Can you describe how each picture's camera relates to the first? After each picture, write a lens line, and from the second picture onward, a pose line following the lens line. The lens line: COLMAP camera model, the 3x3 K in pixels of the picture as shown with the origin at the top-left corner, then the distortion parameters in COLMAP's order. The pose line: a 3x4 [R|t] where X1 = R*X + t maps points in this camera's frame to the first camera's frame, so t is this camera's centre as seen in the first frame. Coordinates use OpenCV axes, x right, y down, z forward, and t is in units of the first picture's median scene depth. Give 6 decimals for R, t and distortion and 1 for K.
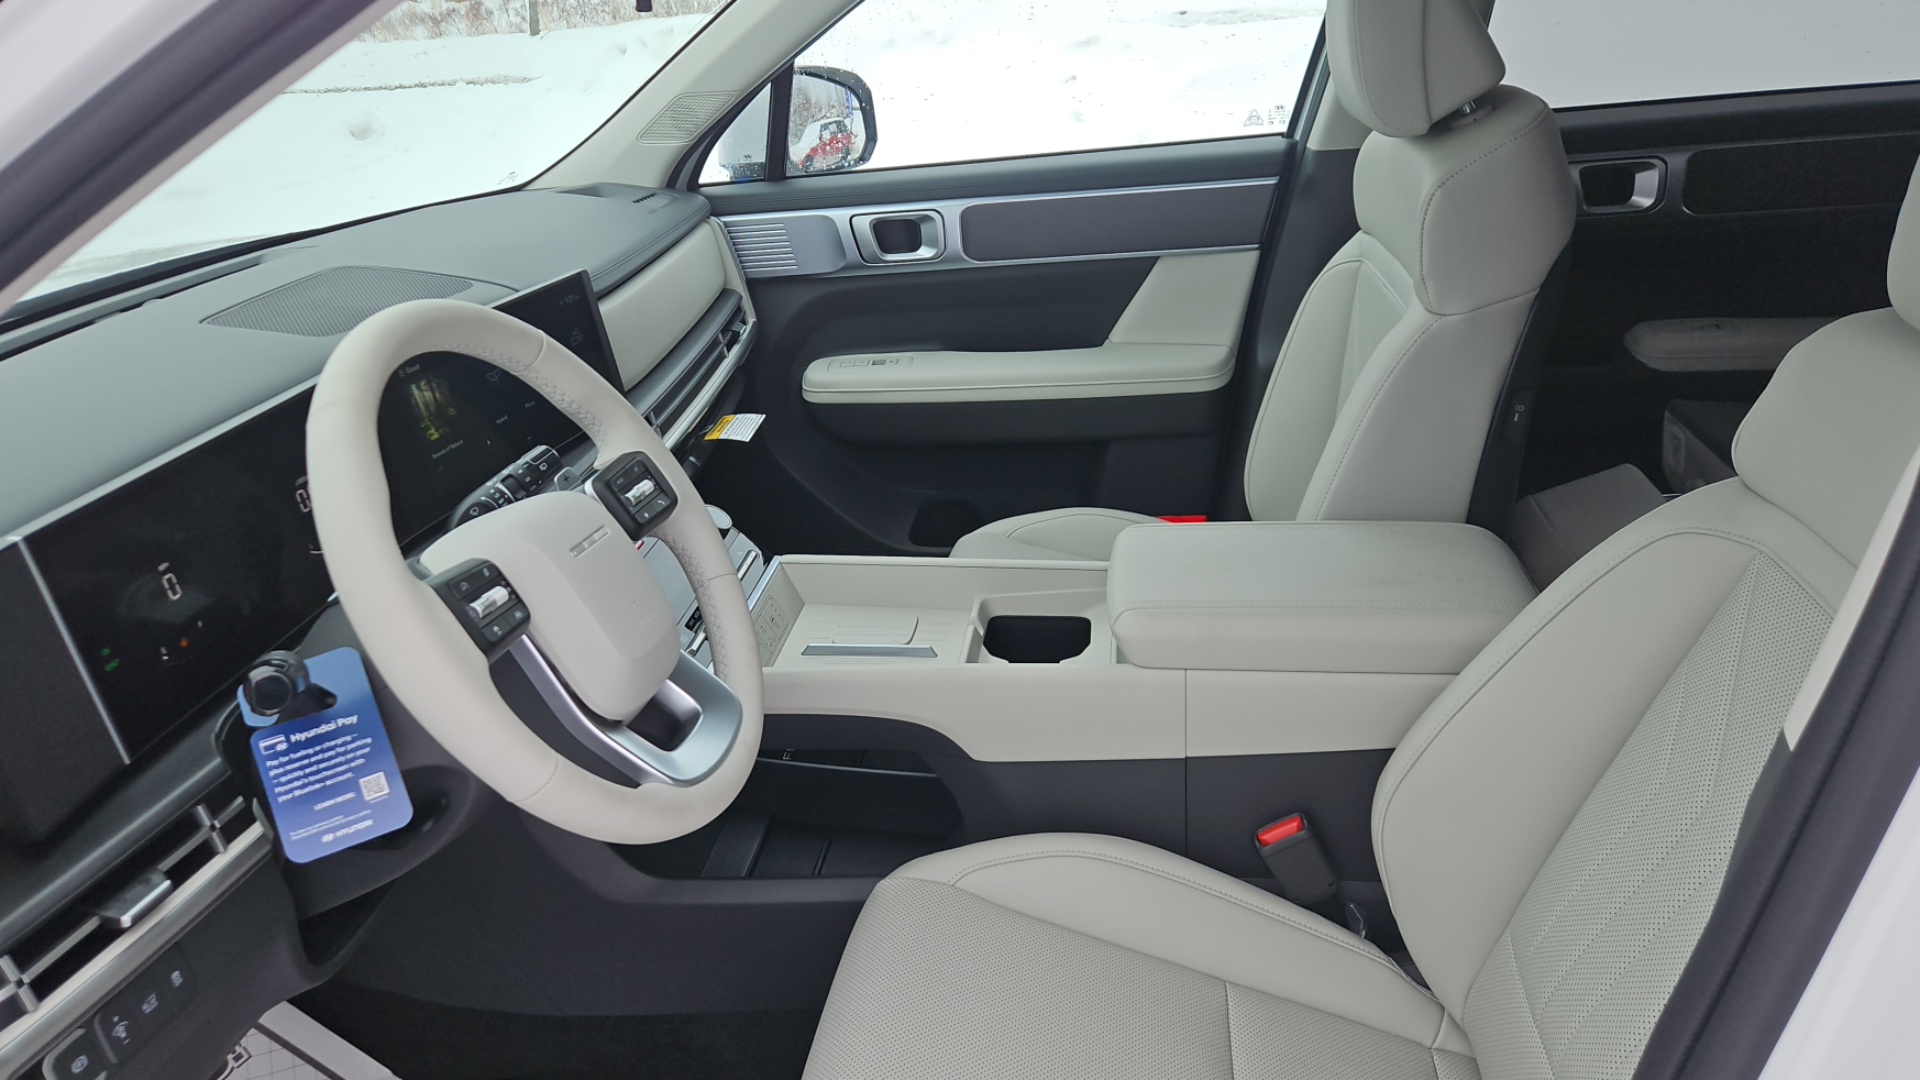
lens RADIAL K [[1410.5, 0, 945.5], [0, 1410.5, 561.3], [0, 0, 1]] dist [0.093771, -0.088899]
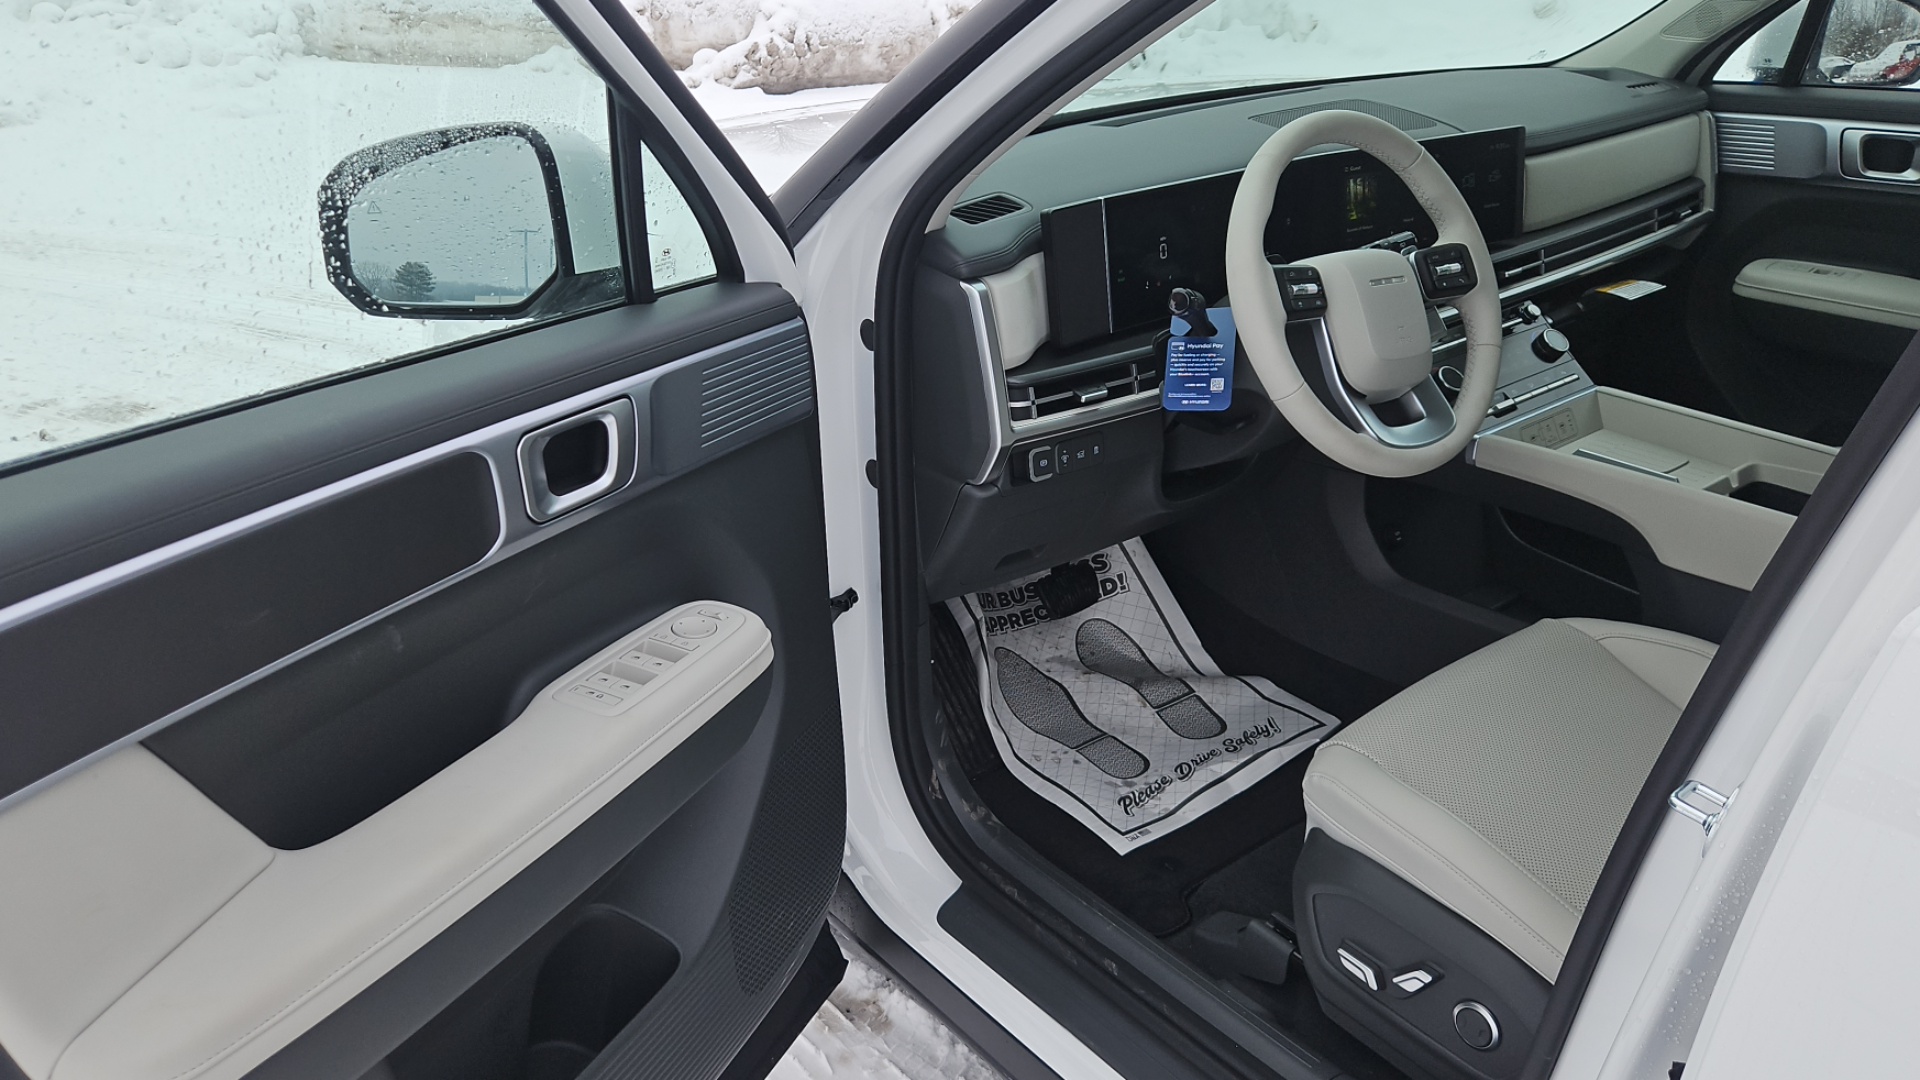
lens RADIAL K [[1410.5, 0, 945.5], [0, 1410.5, 561.3], [0, 0, 1]] dist [0.093771, -0.088899]
pose [[0.721253, 0.342041, -0.602330, 0.313770], [-0.296154, 0.938363, 0.178235, 0.097540], [0.626168, 0.049830, 0.778094, -0.358523]]
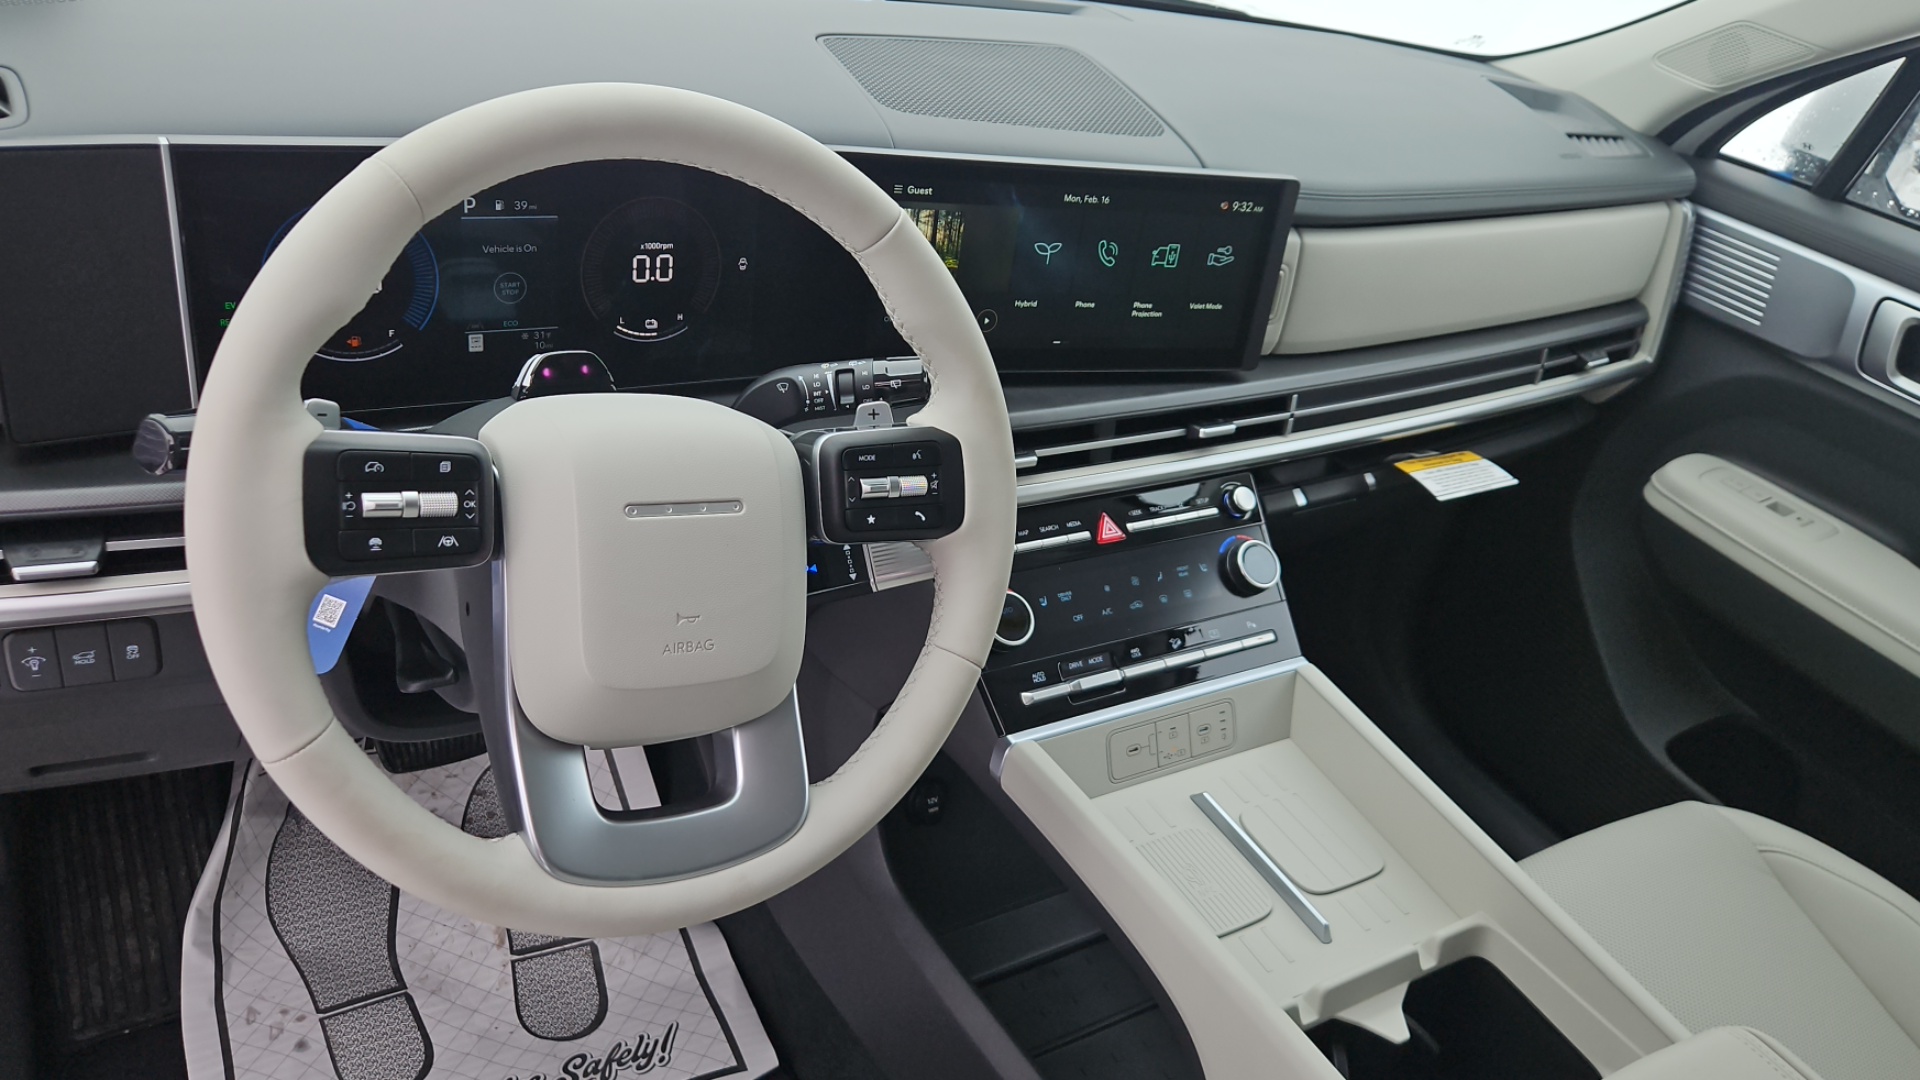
lens RADIAL K [[1414.2, 0, 931.1], [0, 1414.2, 543.9], [0, 0, 1]] dist [0.070891, -0.057194]
pose [[0.600959, 0.576295, -0.553834, 0.146017], [-0.513718, 0.809335, 0.284729, -0.178287], [0.612325, 0.113404, 0.782431, 0.374687]]
